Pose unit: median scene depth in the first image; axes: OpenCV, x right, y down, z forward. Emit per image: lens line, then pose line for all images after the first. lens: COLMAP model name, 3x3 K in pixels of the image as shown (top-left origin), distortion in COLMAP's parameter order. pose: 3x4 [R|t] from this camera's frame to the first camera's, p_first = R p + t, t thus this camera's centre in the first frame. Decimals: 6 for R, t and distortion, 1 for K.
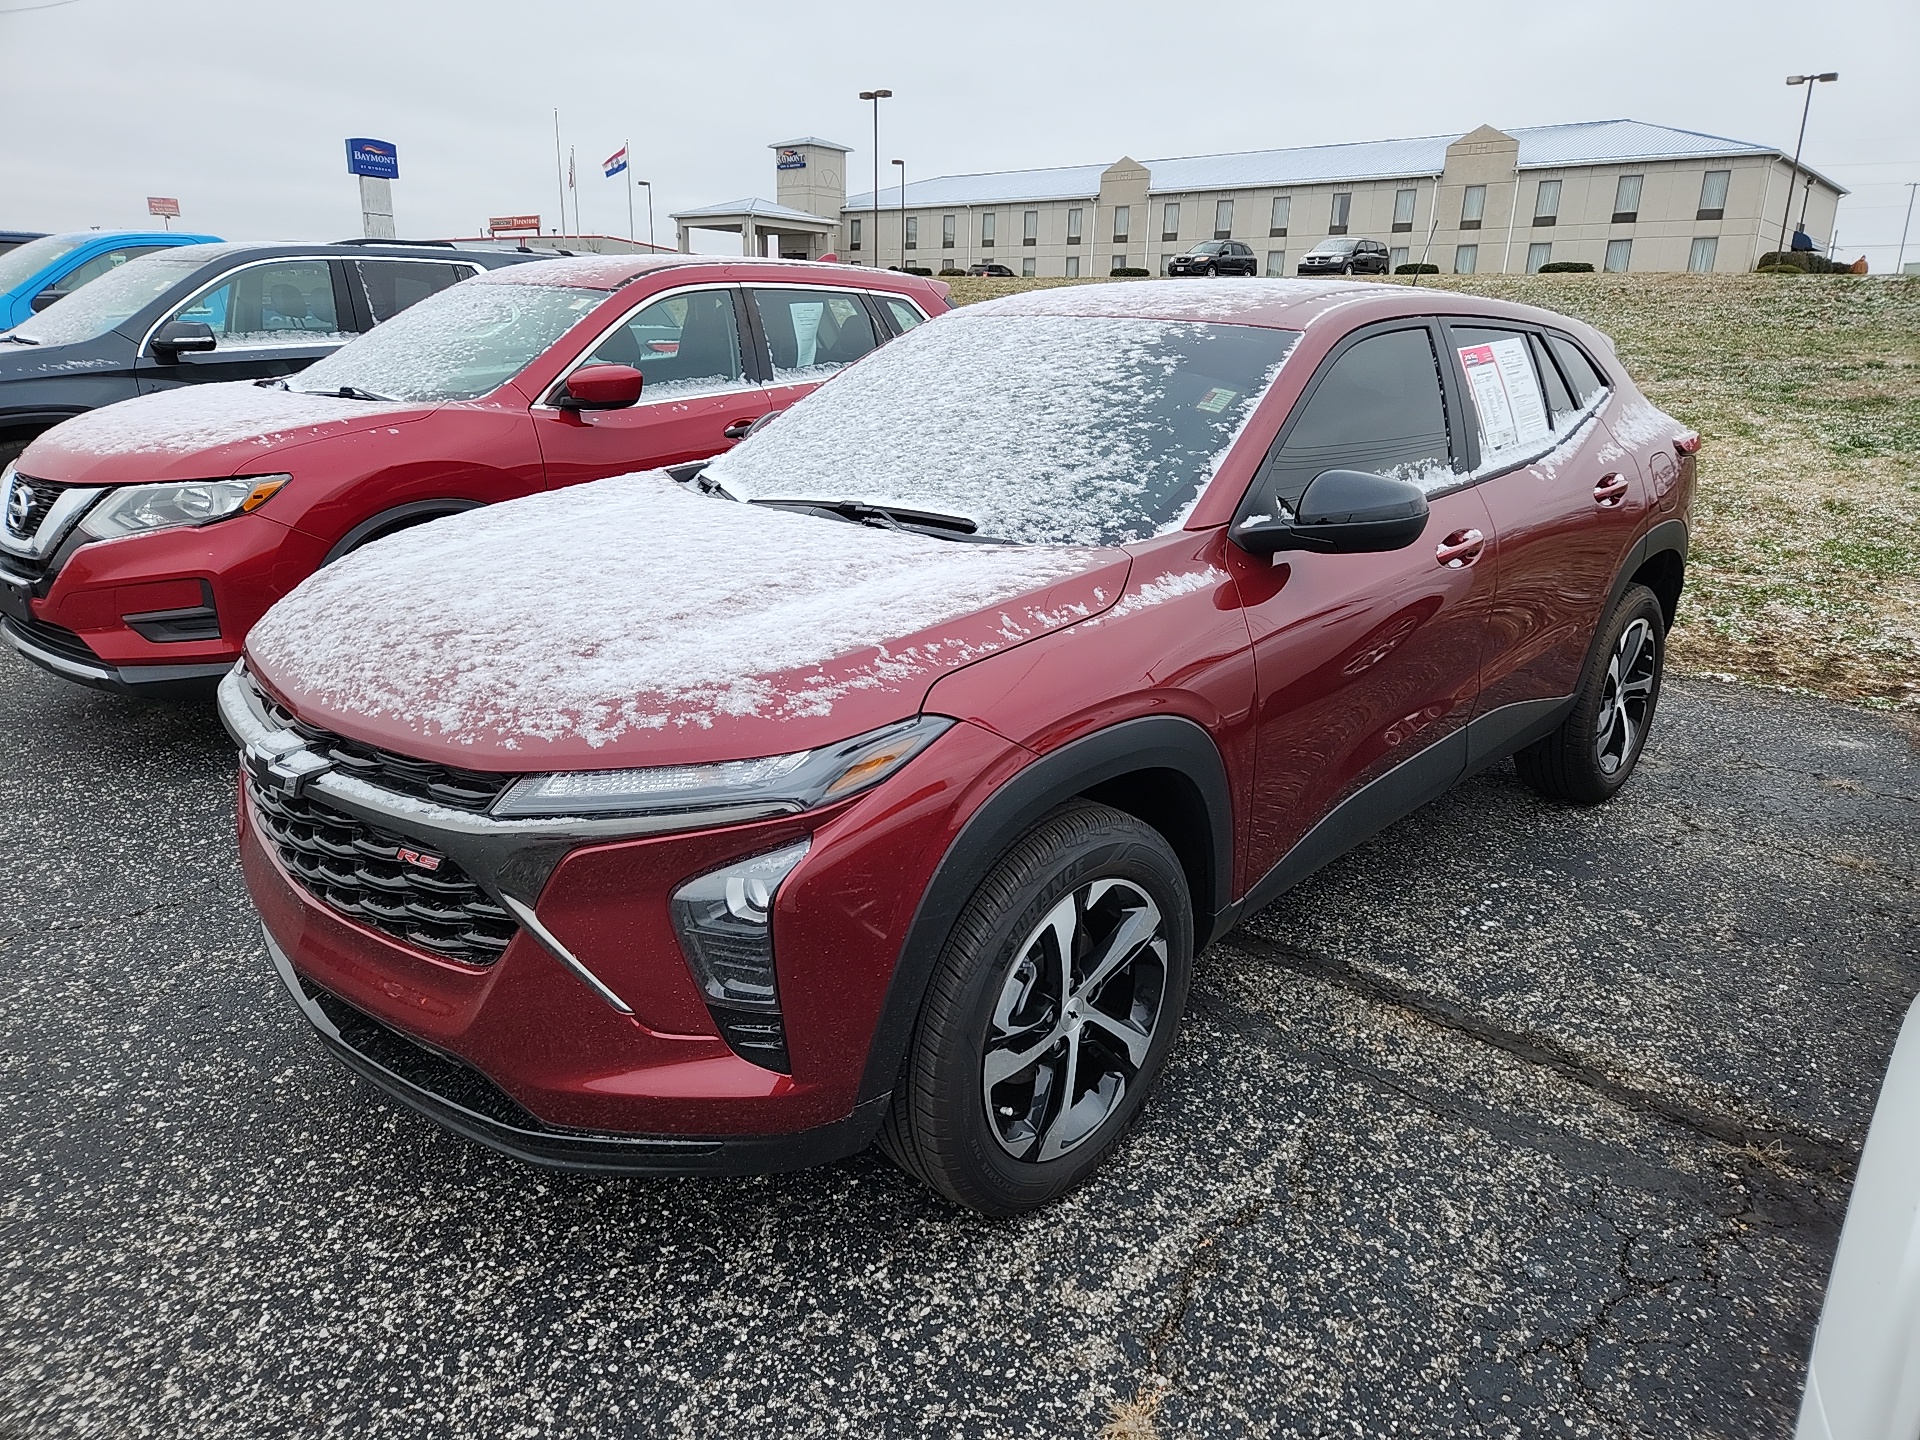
lens RADIAL K [[1265.7, 0, 960.3], [0, 1265.7, 719.7], [0, 0, 1]] dist [0.068759, -0.050866]
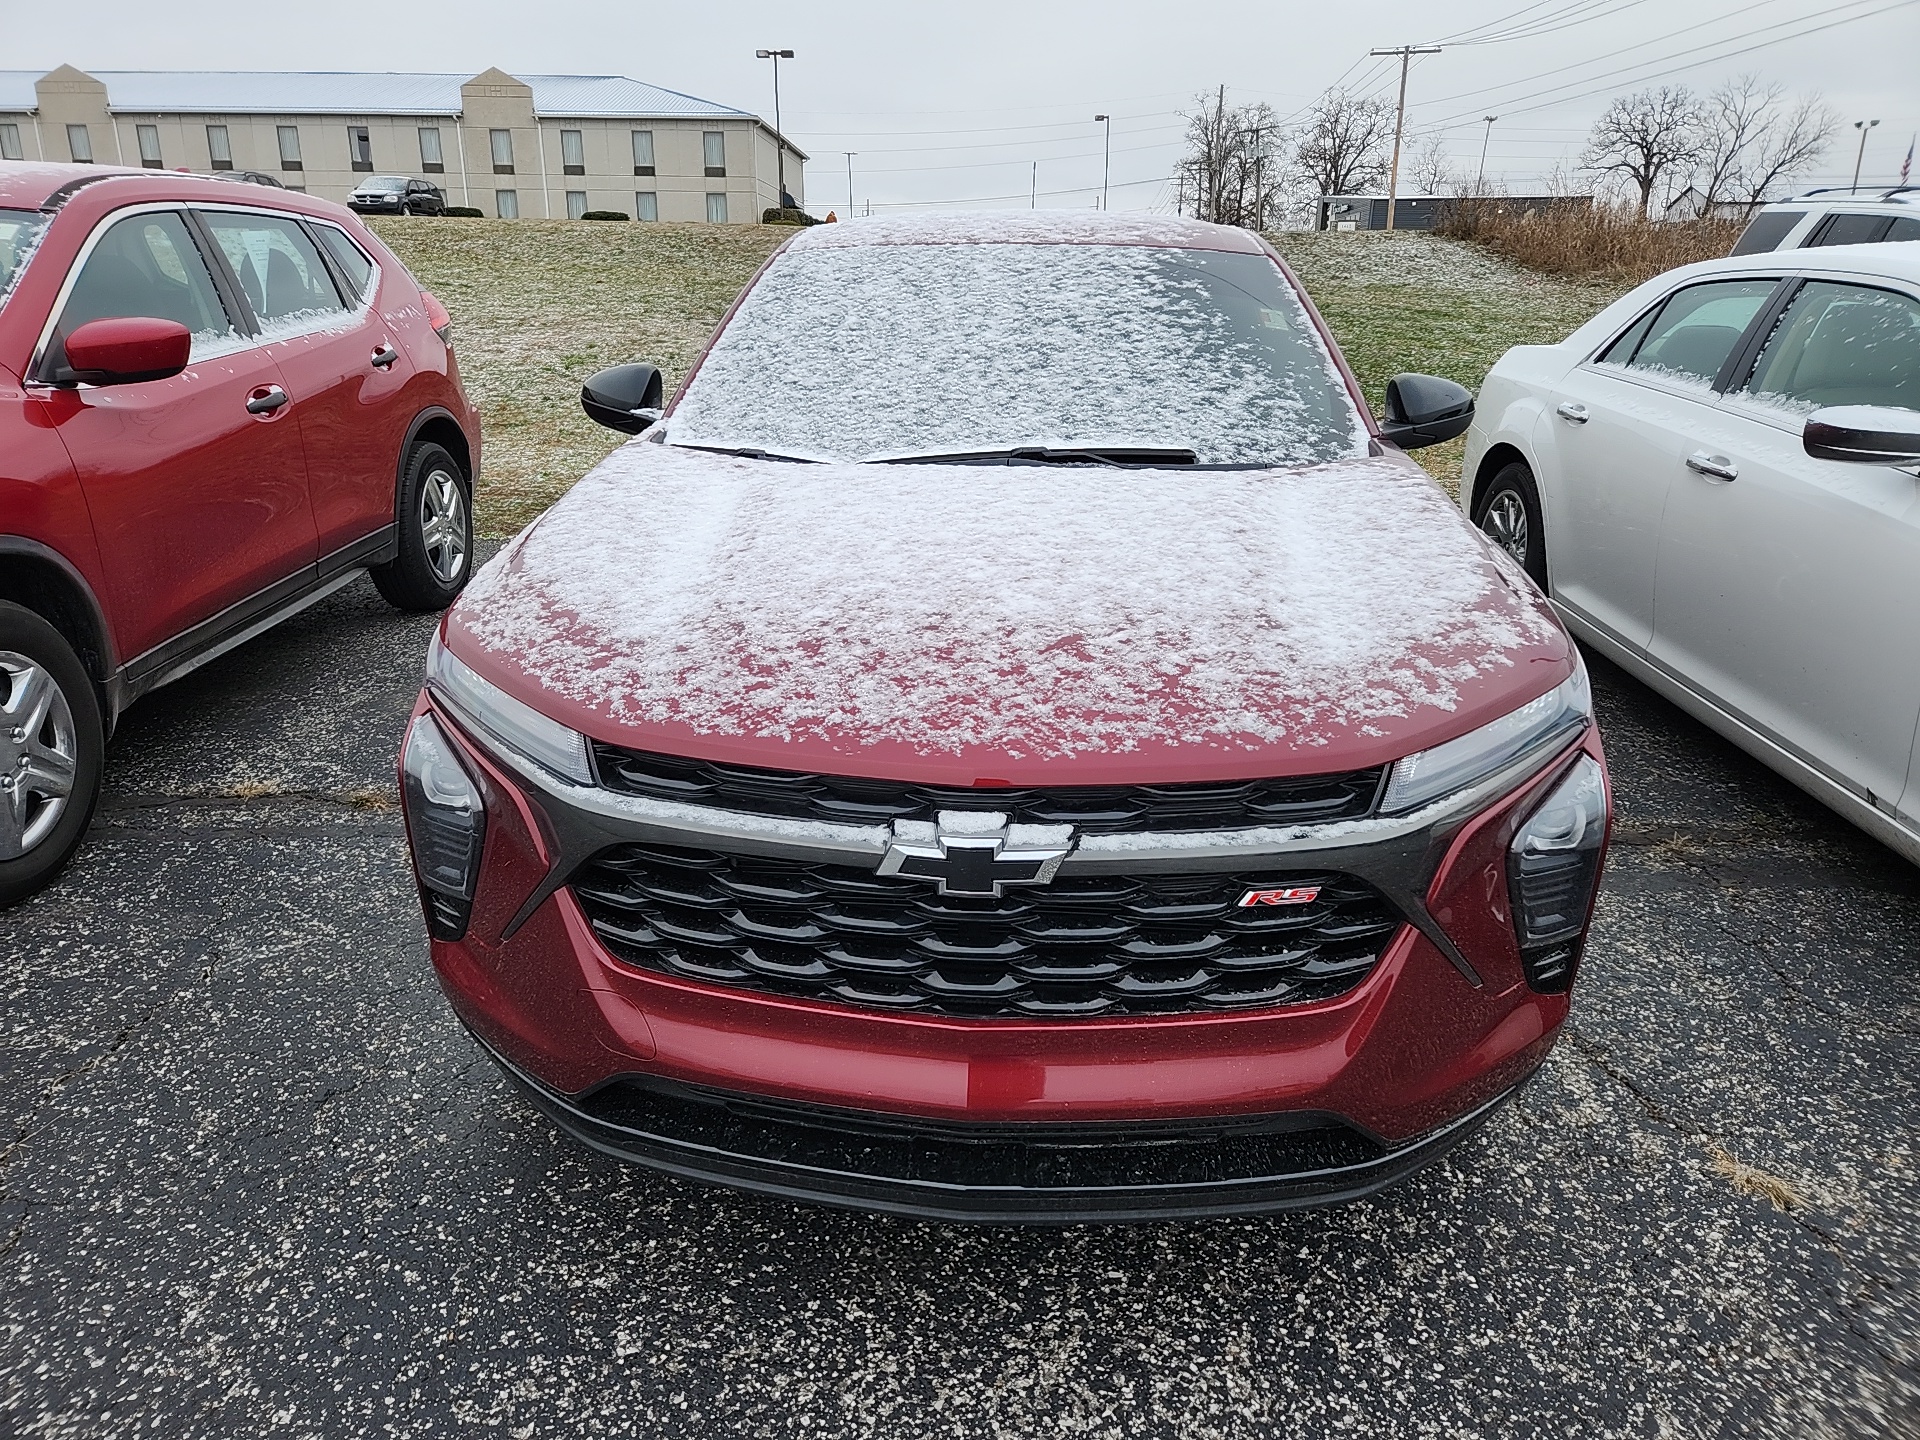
lens RADIAL K [[1265.7, 0, 940.5], [0, 1265.7, 715.9], [0, 0, 1]] dist [0.068759, -0.050866]
pose [[0.770642, -0.219368, 0.598322, -0.697003], [0.198462, 0.974809, 0.101783, -0.087139], [-0.605578, 0.040306, 0.794765, 0.314207]]
